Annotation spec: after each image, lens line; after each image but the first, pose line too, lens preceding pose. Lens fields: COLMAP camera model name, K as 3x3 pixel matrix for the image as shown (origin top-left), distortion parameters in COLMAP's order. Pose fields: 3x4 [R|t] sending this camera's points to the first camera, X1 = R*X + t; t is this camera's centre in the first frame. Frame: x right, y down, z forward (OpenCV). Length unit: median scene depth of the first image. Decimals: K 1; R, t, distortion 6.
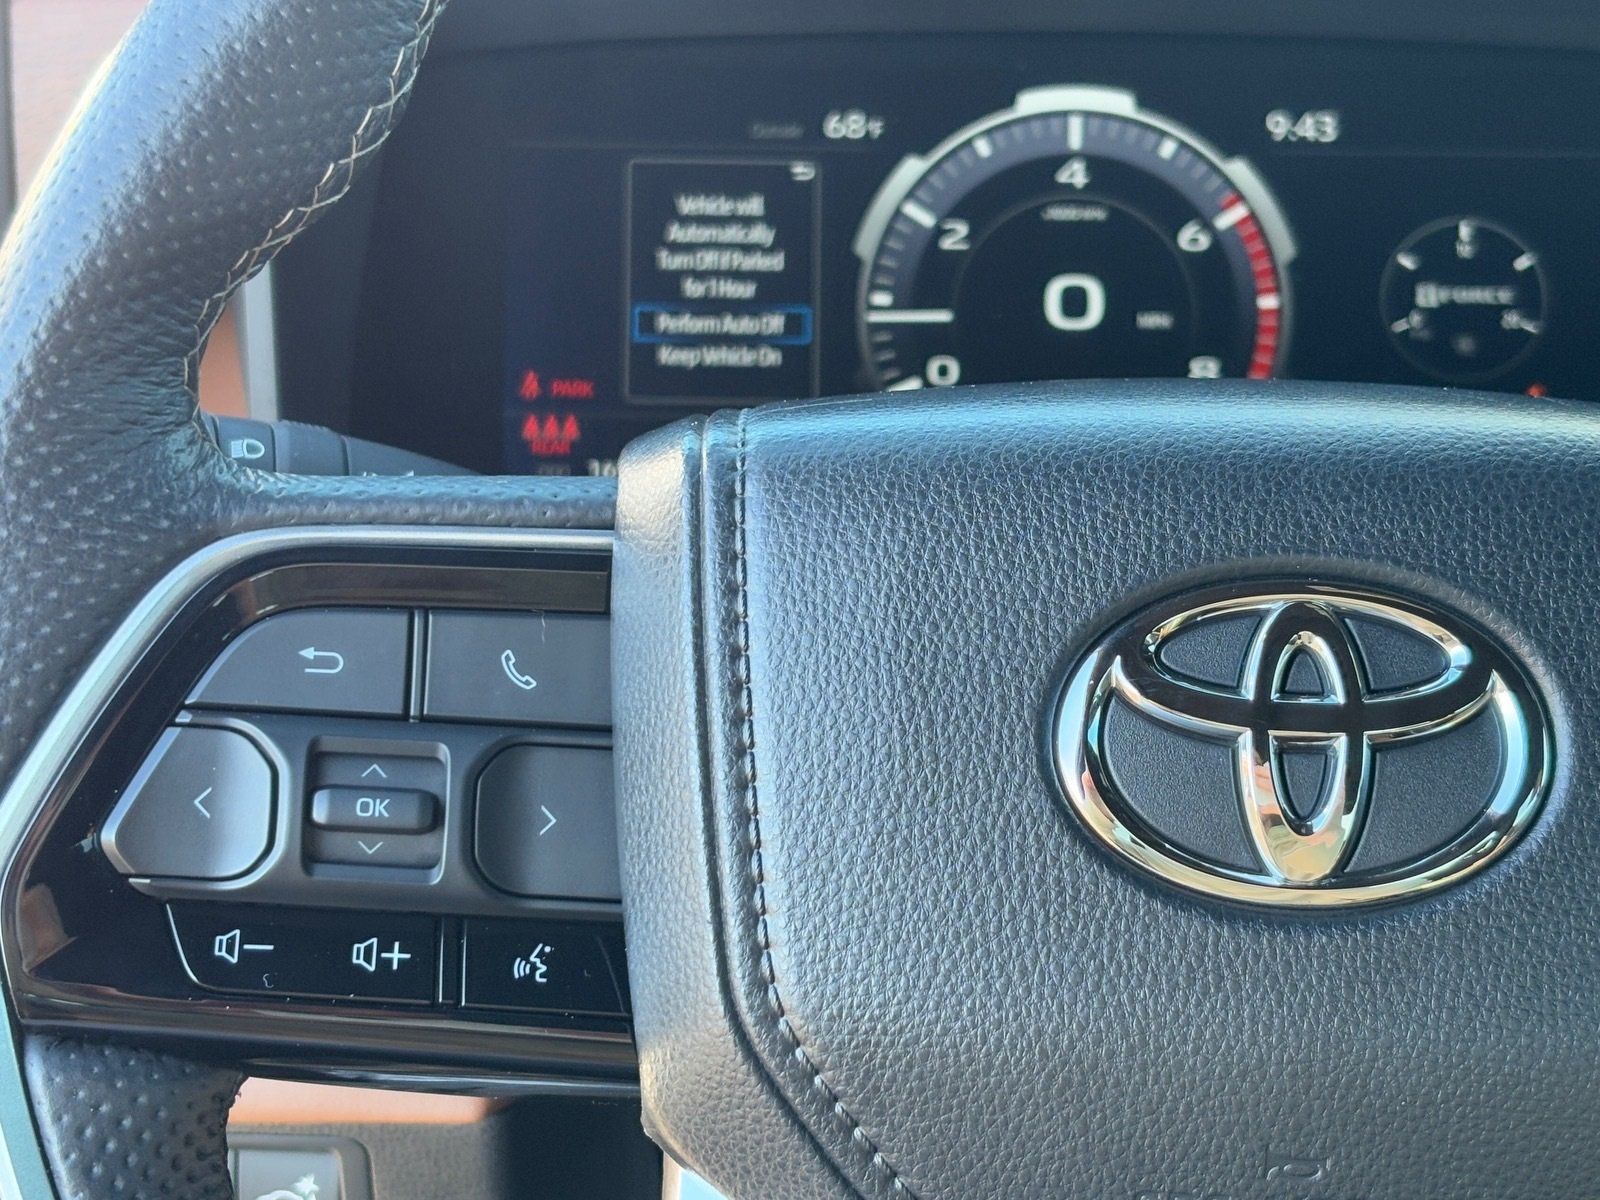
lens RADIAL K [[2893.0, 0, 797.5], [0, 2893.0, 598.5], [0, 0, 1]] dist [0.103711, 0.000000]
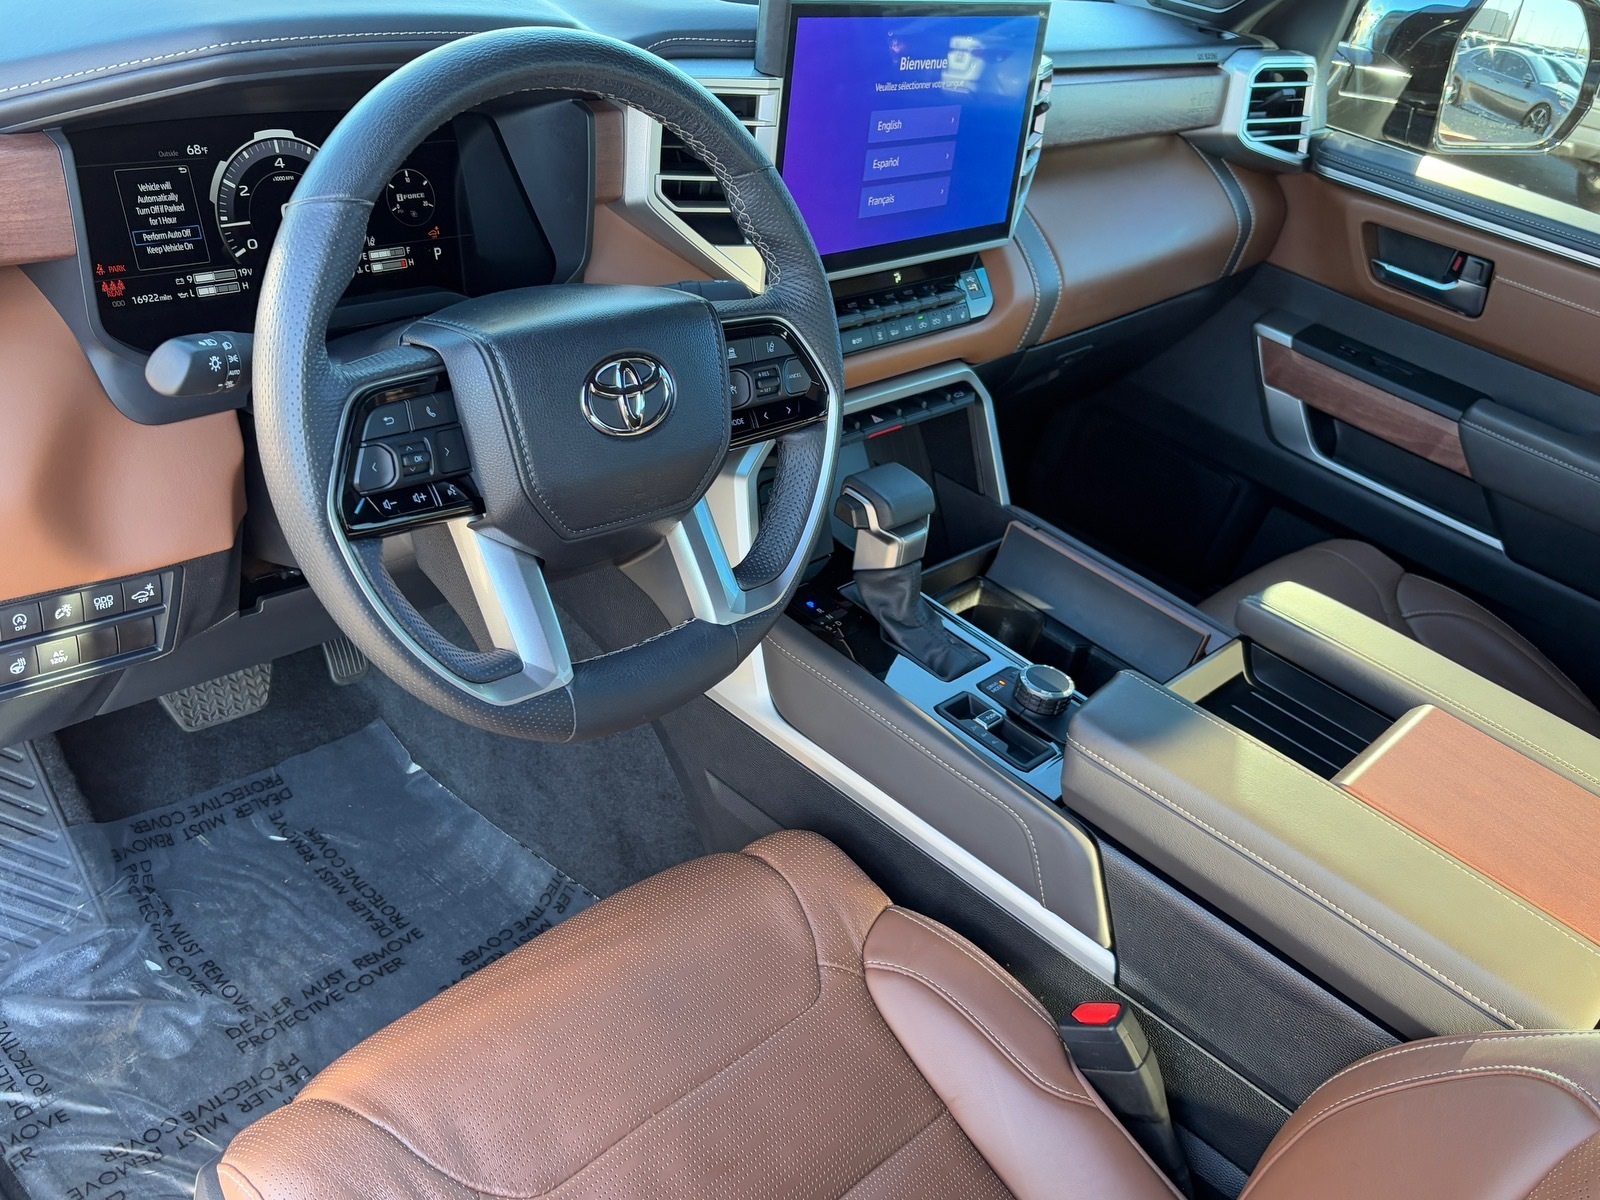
lens RADIAL K [[1413.1, 0, 792.0], [0, 1413.1, 623.9], [0, 0, 1]] dist [0.016489, -0.036295]
pose [[0.672704, -0.299647, 0.676521, -0.608420], [0.058769, 0.933076, 0.354844, -0.186573], [-0.737574, -0.198946, 0.645294, -0.290303]]
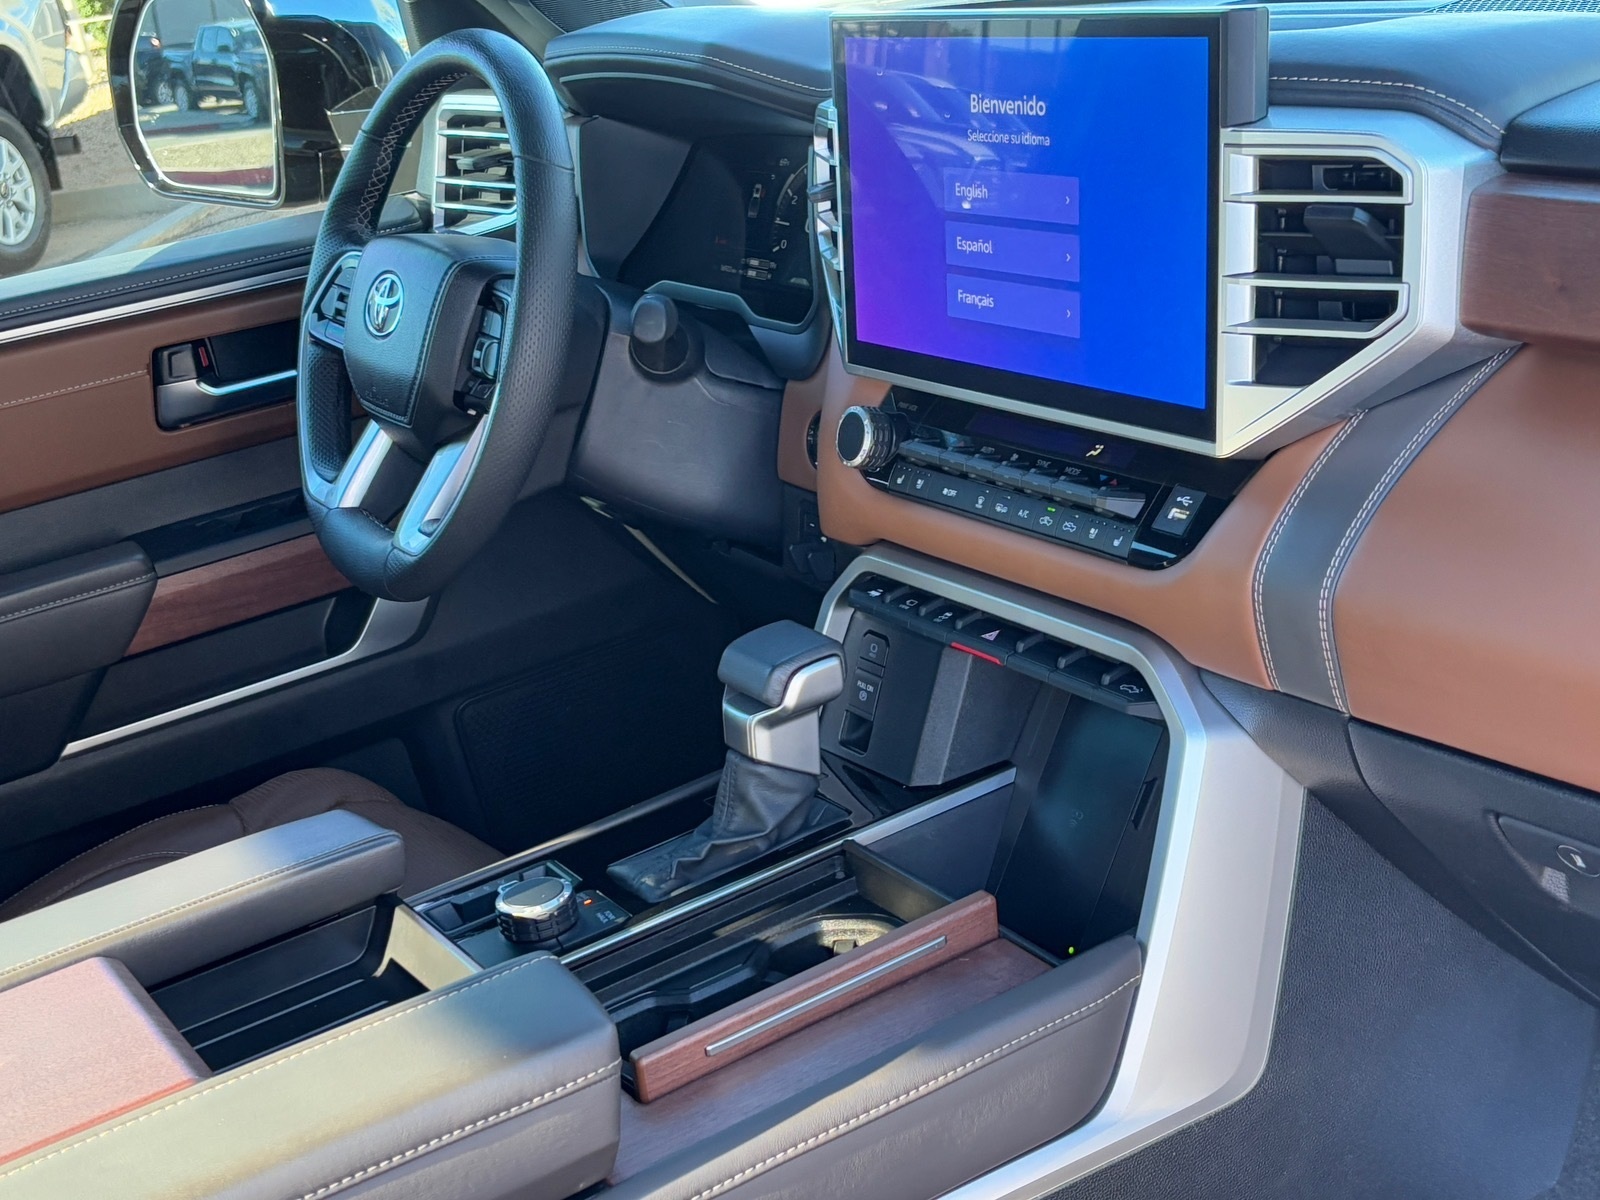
lens RADIAL K [[2205.0, 0, 776.8], [0, 2205.0, 616.6], [0, 0, 1]] dist [0.193627, 0.000000]
pose [[0.519326, 0.210150, -0.828334, 2.117323], [-0.127104, 0.977506, 0.168307, -0.087578], [0.845071, 0.017878, 0.534355, -0.280286]]
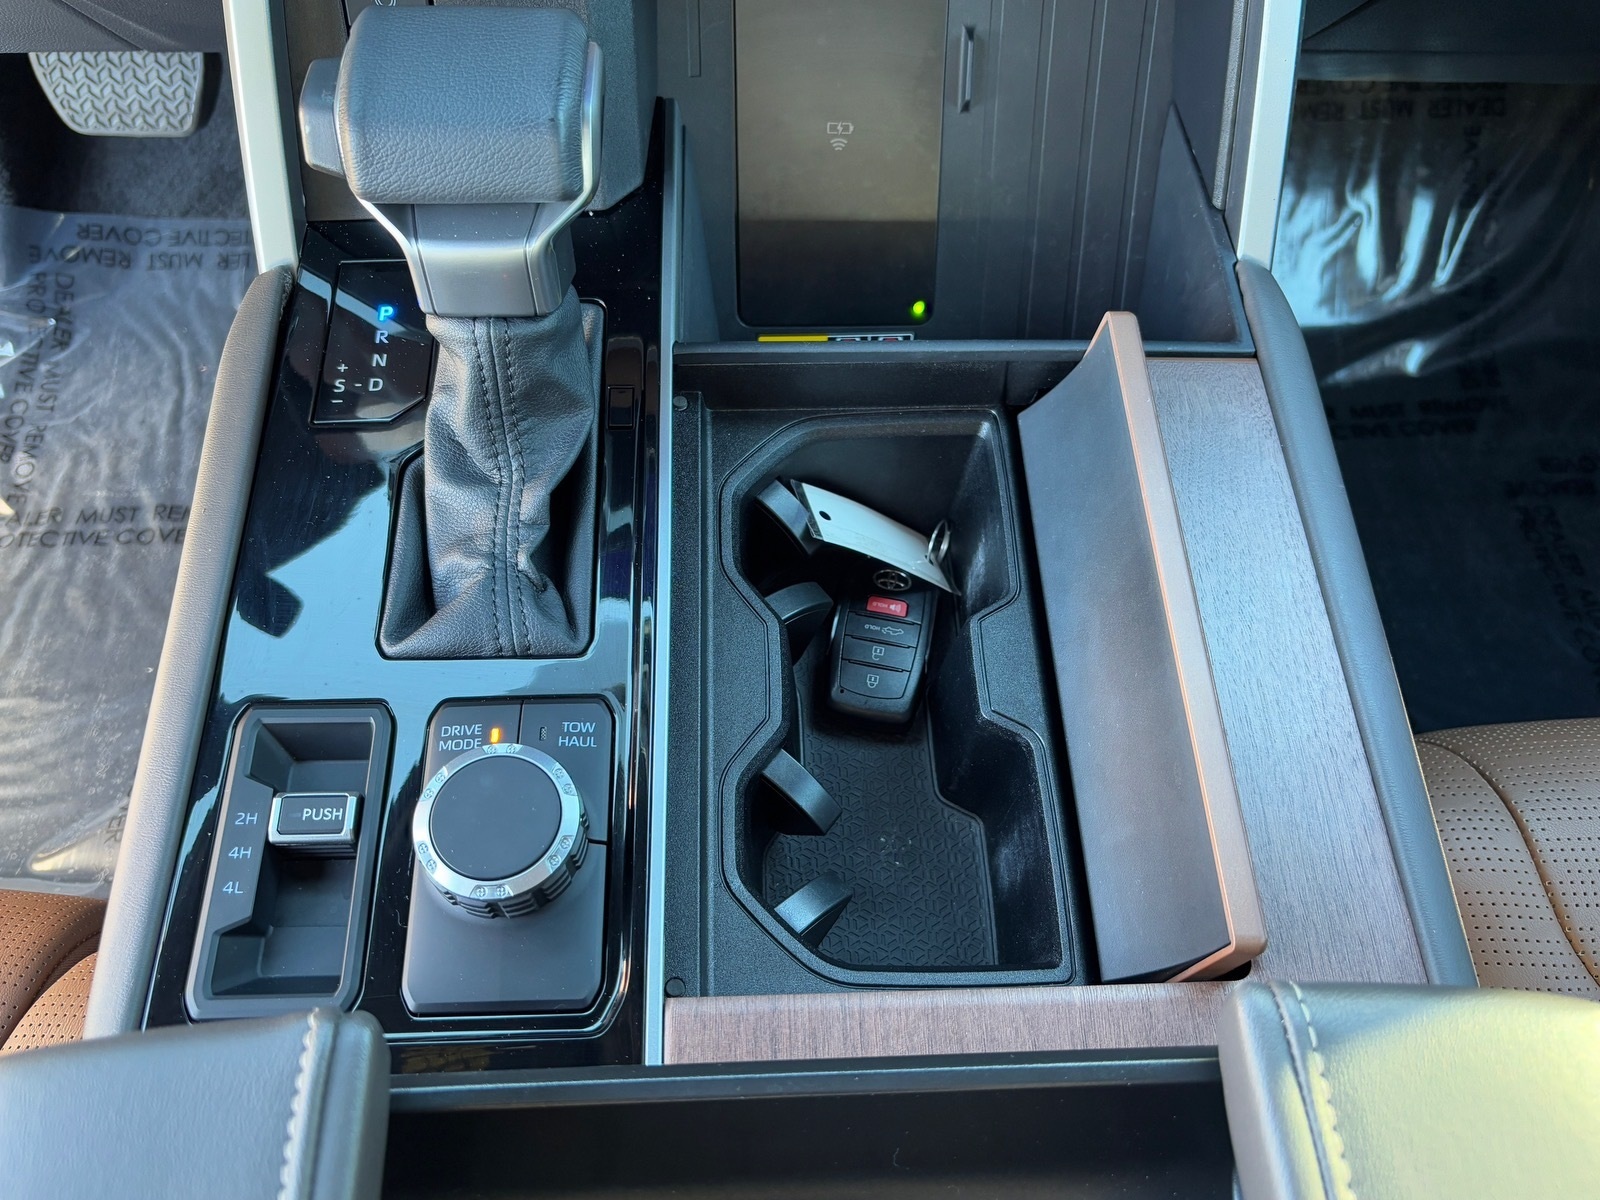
lens RADIAL K [[1274.8, 0, 793.6], [0, 1274.8, 614.3], [0, 0, 1]] dist [0.028073, -0.038876]
pose [[0.999057, -0.024173, 0.036079, 0.712411], [-0.006115, 0.744188, 0.667942, 0.068613], [-0.042996, -0.667532, 0.743338, 0.188288]]
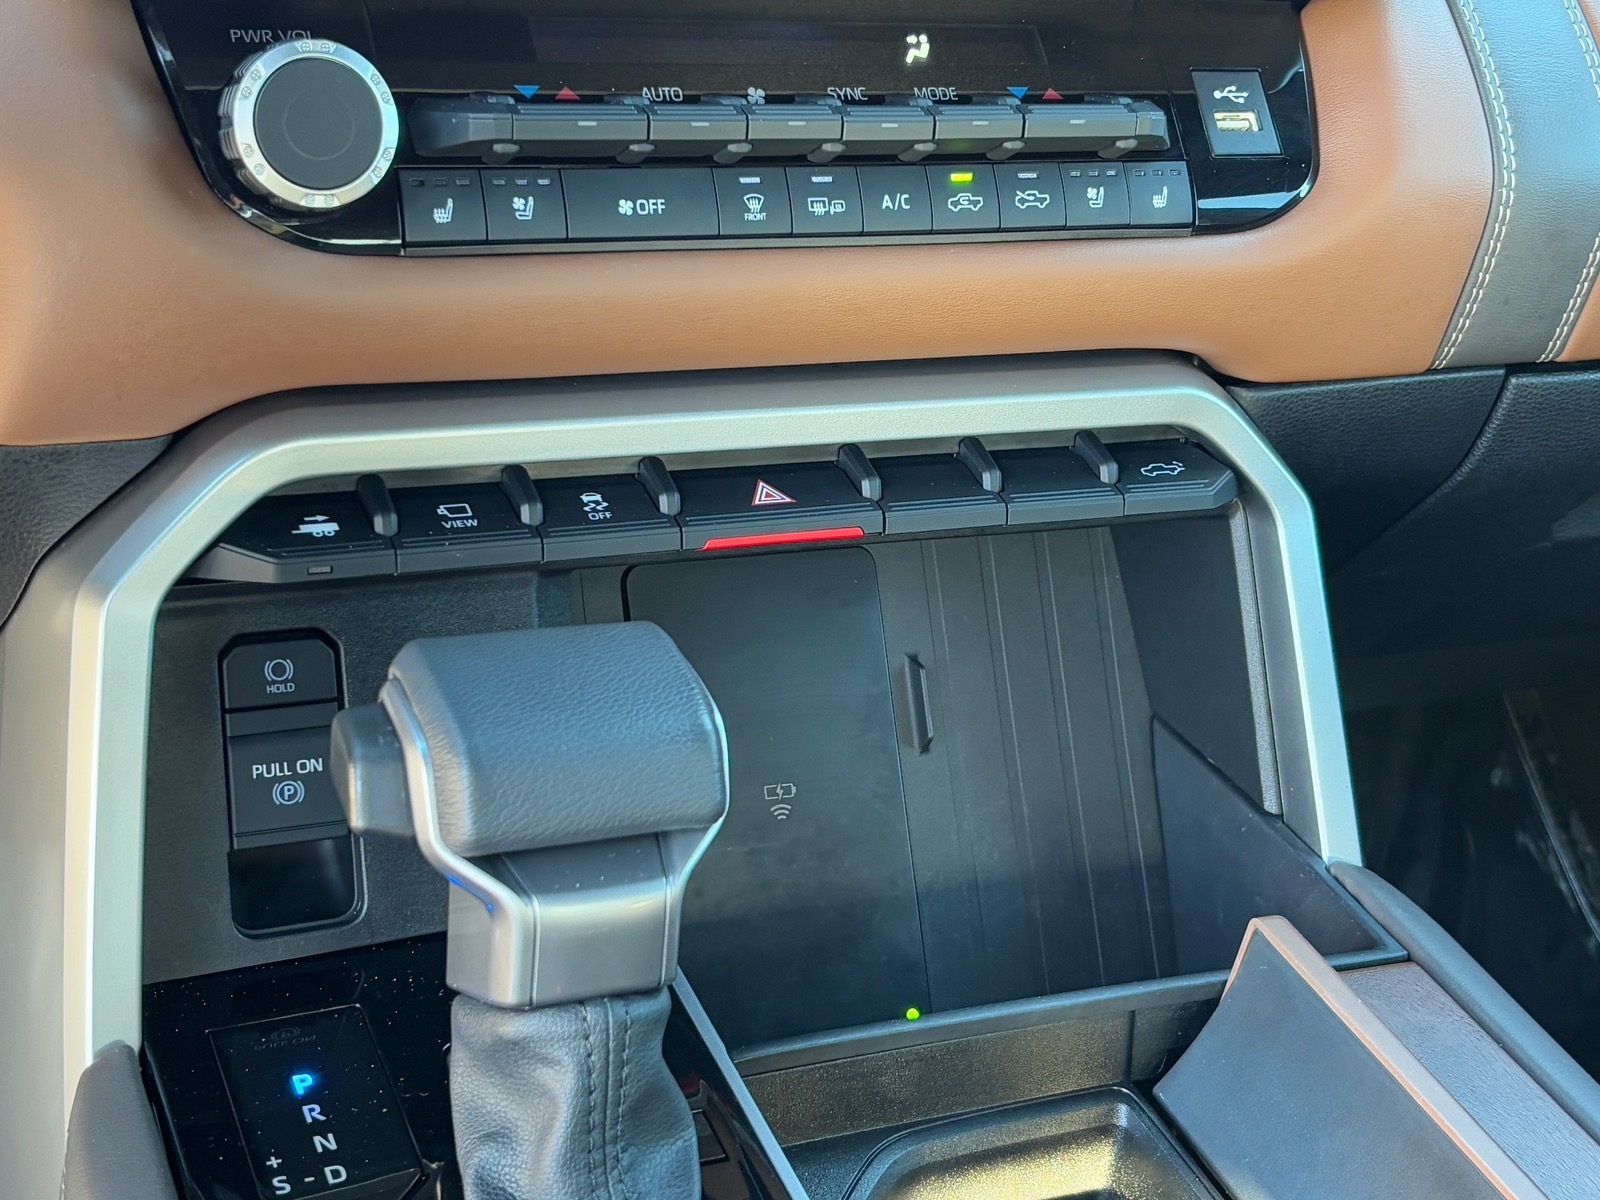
lens RADIAL K [[2352.3, 0, 784.5], [0, 2352.3, 600.3], [0, 0, 1]] dist [0.061343, 0.000000]
pose [[0.913134, -0.090155, 0.397566, 0.385559], [0.015969, 0.982401, 0.186099, 0.081556], [-0.407347, -0.163584, 0.898503, 0.024855]]
